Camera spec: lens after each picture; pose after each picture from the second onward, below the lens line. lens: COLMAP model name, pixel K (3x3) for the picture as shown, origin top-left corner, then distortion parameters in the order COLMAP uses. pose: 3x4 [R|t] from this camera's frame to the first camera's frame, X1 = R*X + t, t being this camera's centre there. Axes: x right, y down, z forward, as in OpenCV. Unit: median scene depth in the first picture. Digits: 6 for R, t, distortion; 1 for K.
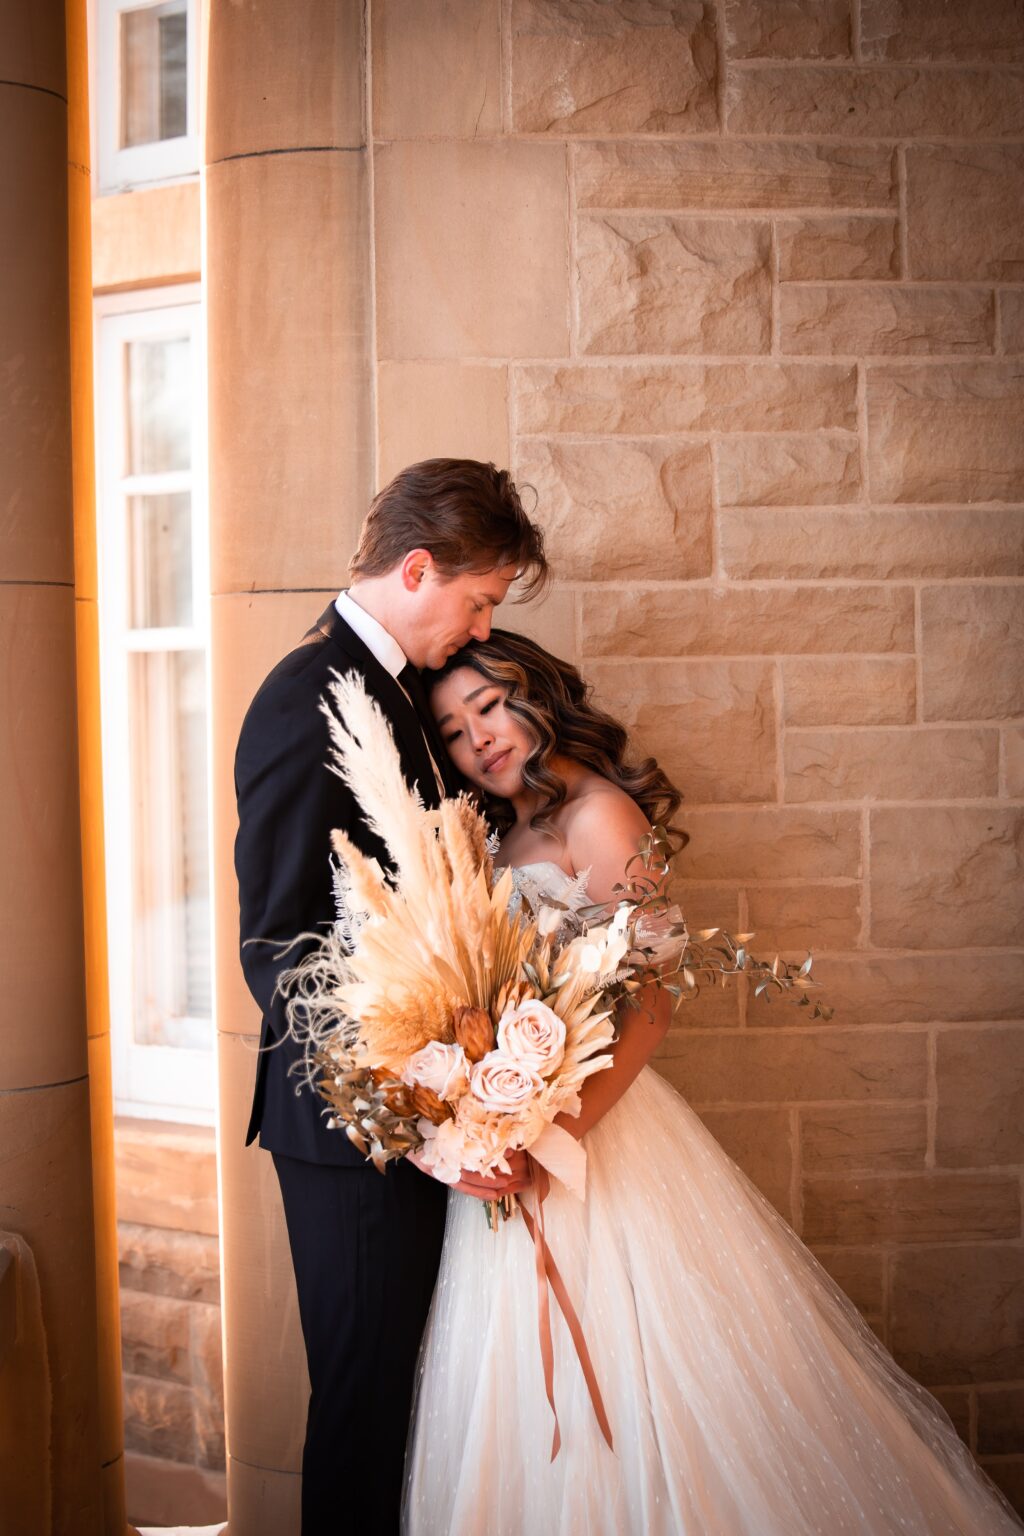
lens RADIAL K [[2919.1, 0, 513.1], [0, 2919.1, 887.5], [0, 0, 1]] dist [-0.237373, 0.019952]
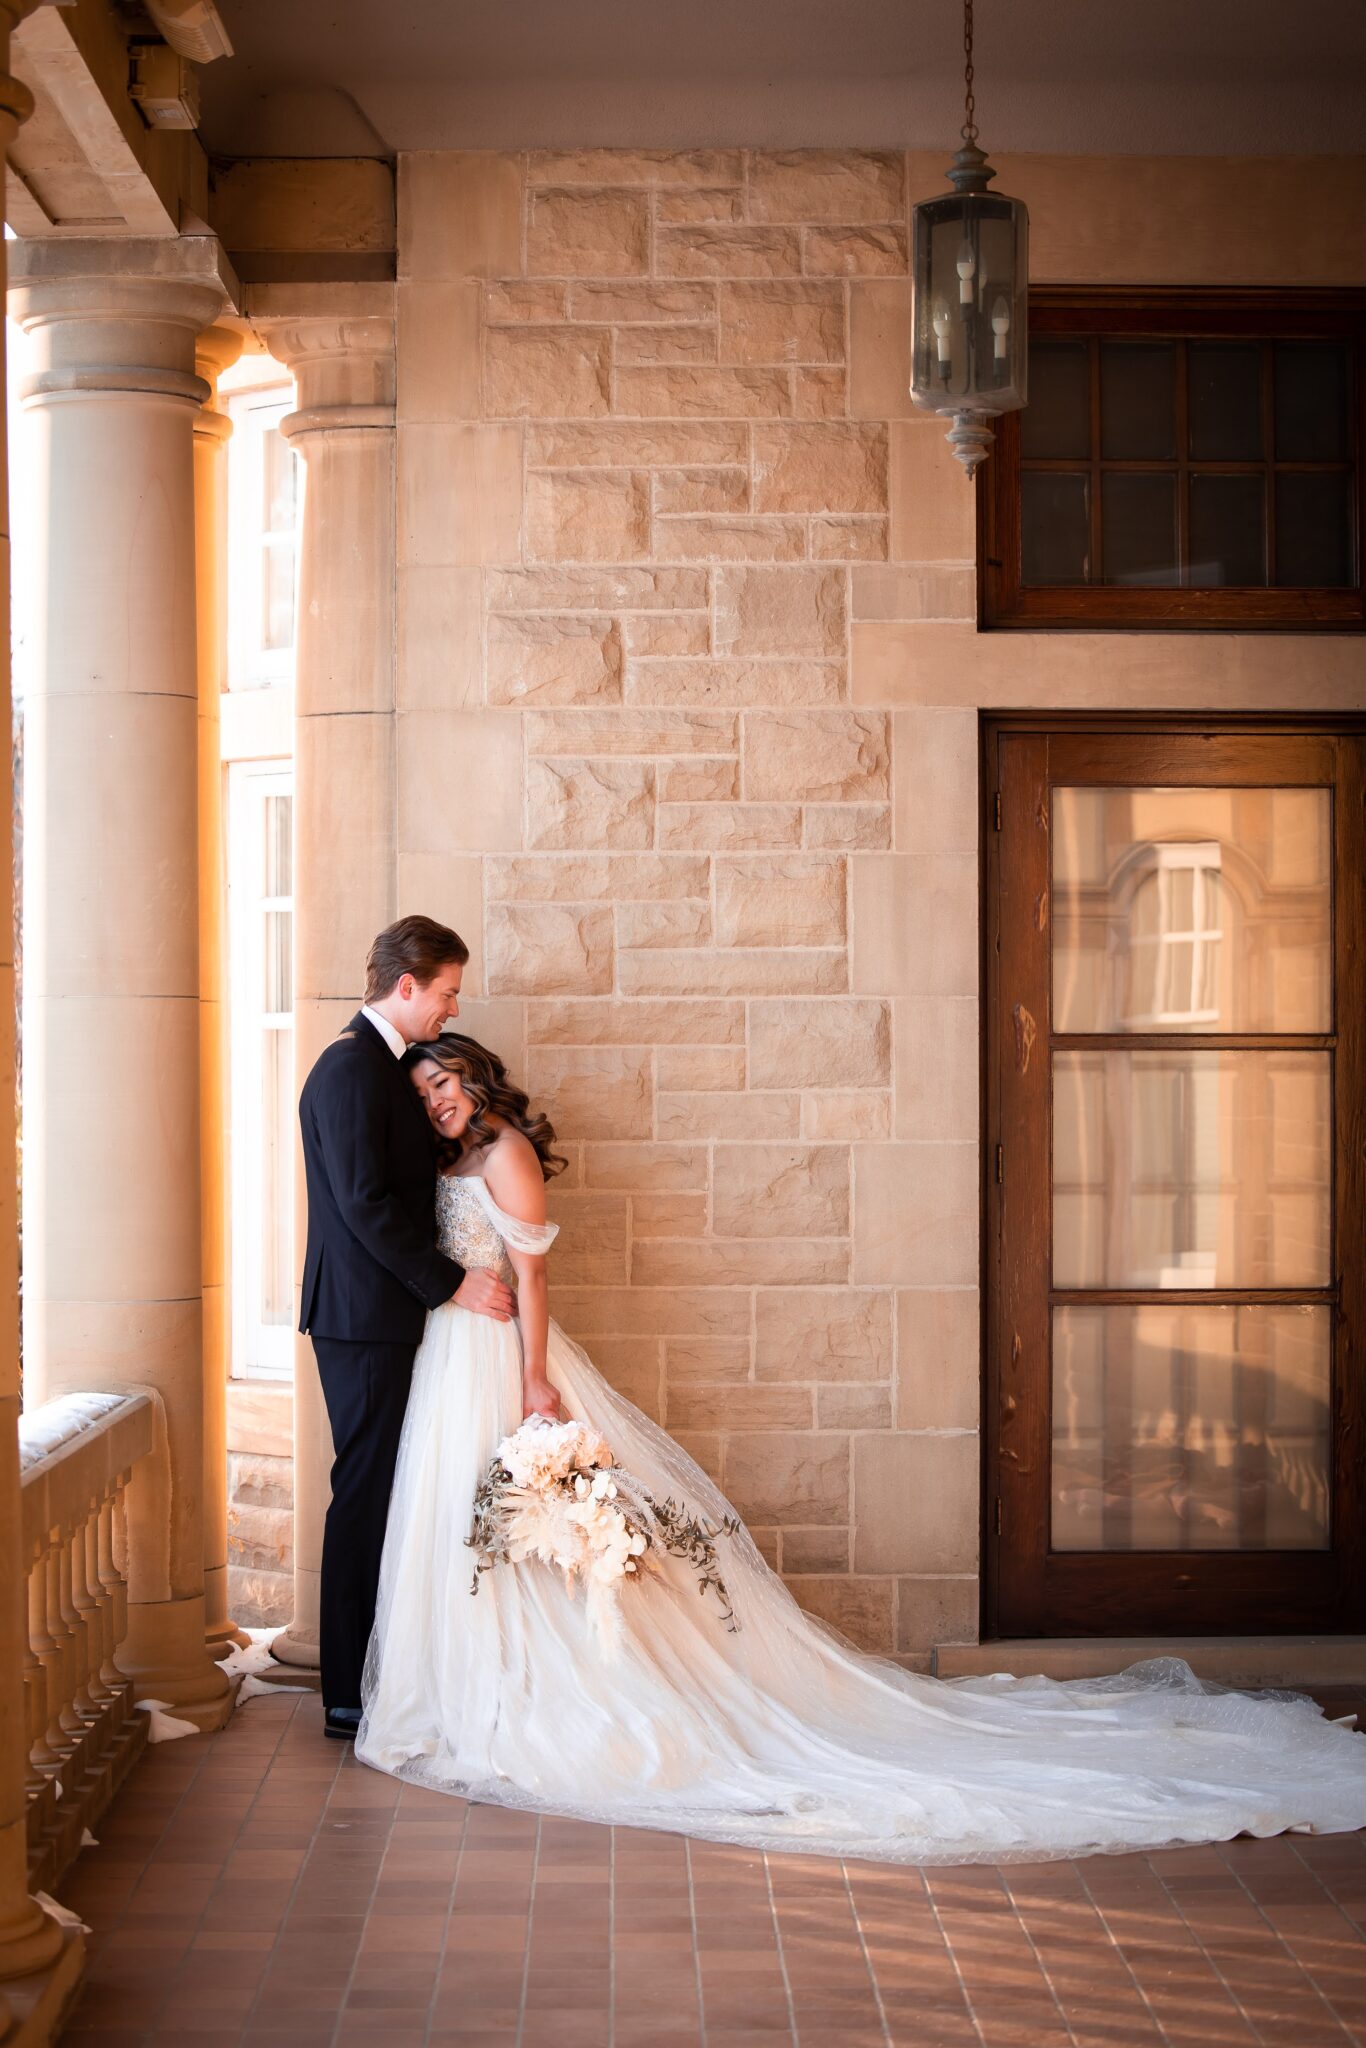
lens RADIAL K [[4115.2, 0, 681.5], [0, 4115.2, 1065.7], [0, 0, 1]] dist [-0.230881, 0.268163]
pose [[0.998315, 0.017842, -0.055221, 0.227499], [-0.019697, 0.999253, -0.033236, 0.003662], [0.054587, 0.034268, 0.997921, -1.185925]]
